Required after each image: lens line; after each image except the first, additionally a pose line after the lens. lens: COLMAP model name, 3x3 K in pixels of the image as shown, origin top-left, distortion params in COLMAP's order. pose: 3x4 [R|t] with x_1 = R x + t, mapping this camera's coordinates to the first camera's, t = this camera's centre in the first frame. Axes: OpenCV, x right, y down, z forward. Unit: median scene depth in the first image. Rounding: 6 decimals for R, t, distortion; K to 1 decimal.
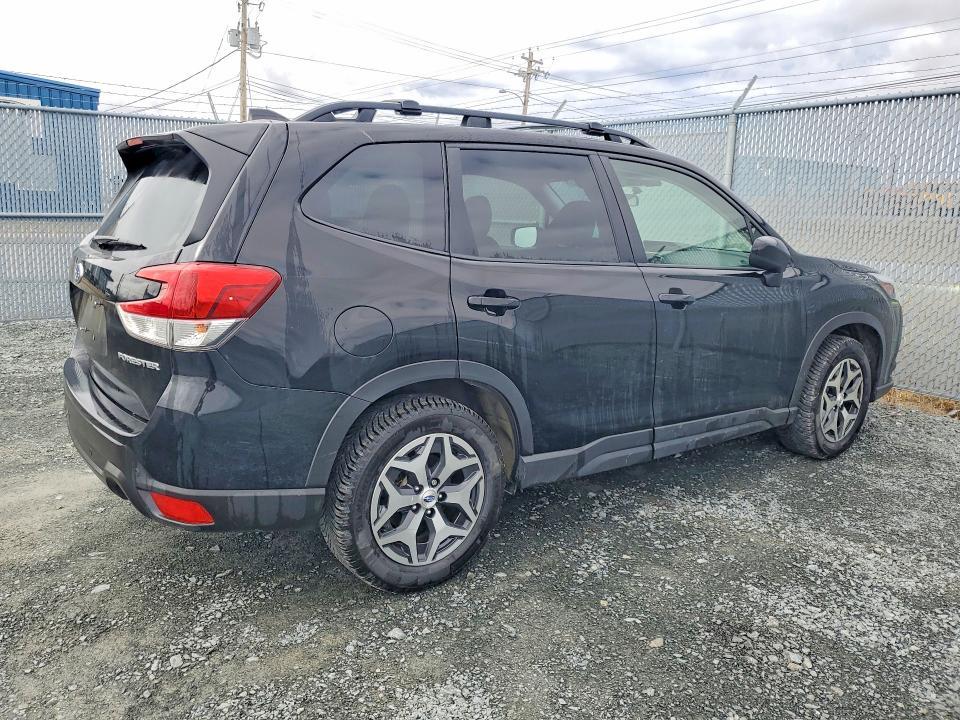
lens RADIAL K [[737.3, 0, 475.1], [0, 737.3, 354.6], [0, 0, 1]] dist [0.022538, 0.006380]
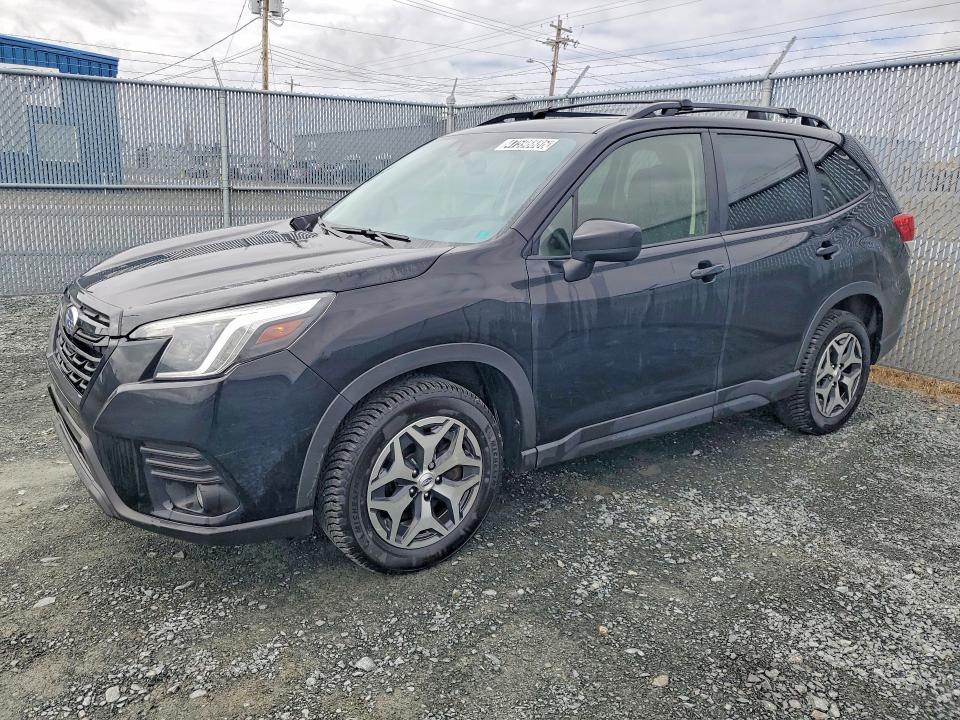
lens RADIAL K [[724.0, 0, 480.0], [0, 724.0, 360.0], [0, 0, 1]] dist [0.024472, -0.001579]
pose [[0.999340, 0.013112, -0.033876, 0.050449], [-0.011568, 0.998903, 0.045383, -0.025381], [0.034434, -0.044962, 0.998395, 0.134586]]
